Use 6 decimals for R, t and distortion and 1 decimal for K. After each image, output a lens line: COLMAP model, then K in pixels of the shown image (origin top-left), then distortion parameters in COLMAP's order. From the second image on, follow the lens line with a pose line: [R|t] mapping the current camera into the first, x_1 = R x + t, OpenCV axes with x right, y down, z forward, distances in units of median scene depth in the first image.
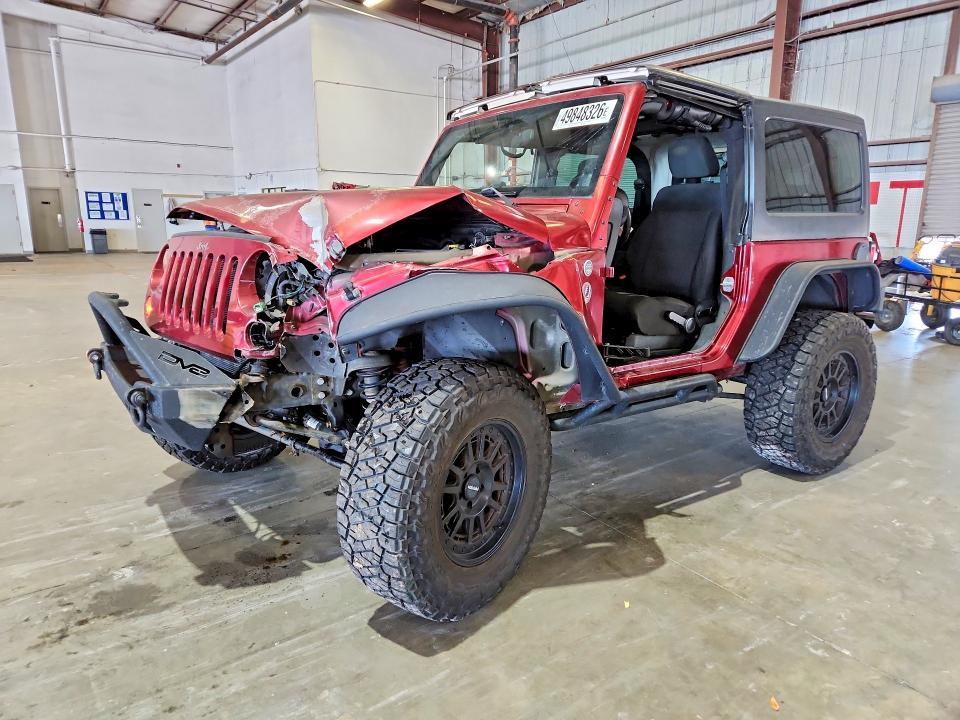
lens RADIAL K [[648.2, 0, 479.6], [0, 648.2, 357.0], [0, 0, 1]] dist [0.023290, -0.005958]
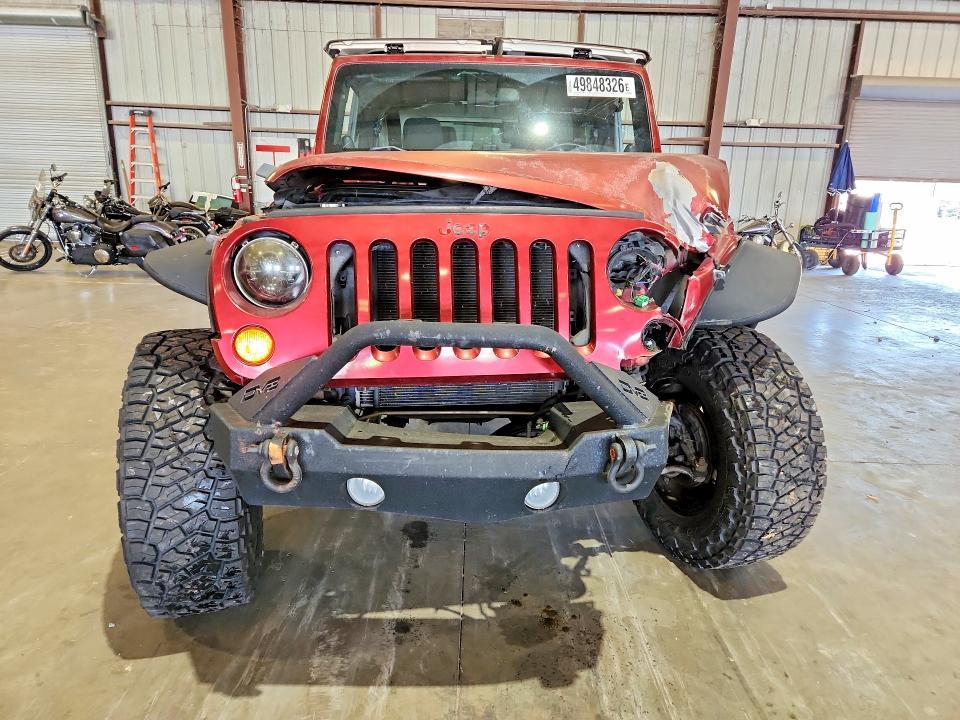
lens RADIAL K [[648.2, 0, 478.9], [0, 648.2, 360.7], [0, 0, 1]] dist [0.023290, -0.005958]
pose [[0.568317, -0.208622, 0.795923, -0.867944], [0.152848, 0.977254, 0.147013, -0.120890], [-0.808489, 0.038105, 0.587277, 0.548689]]
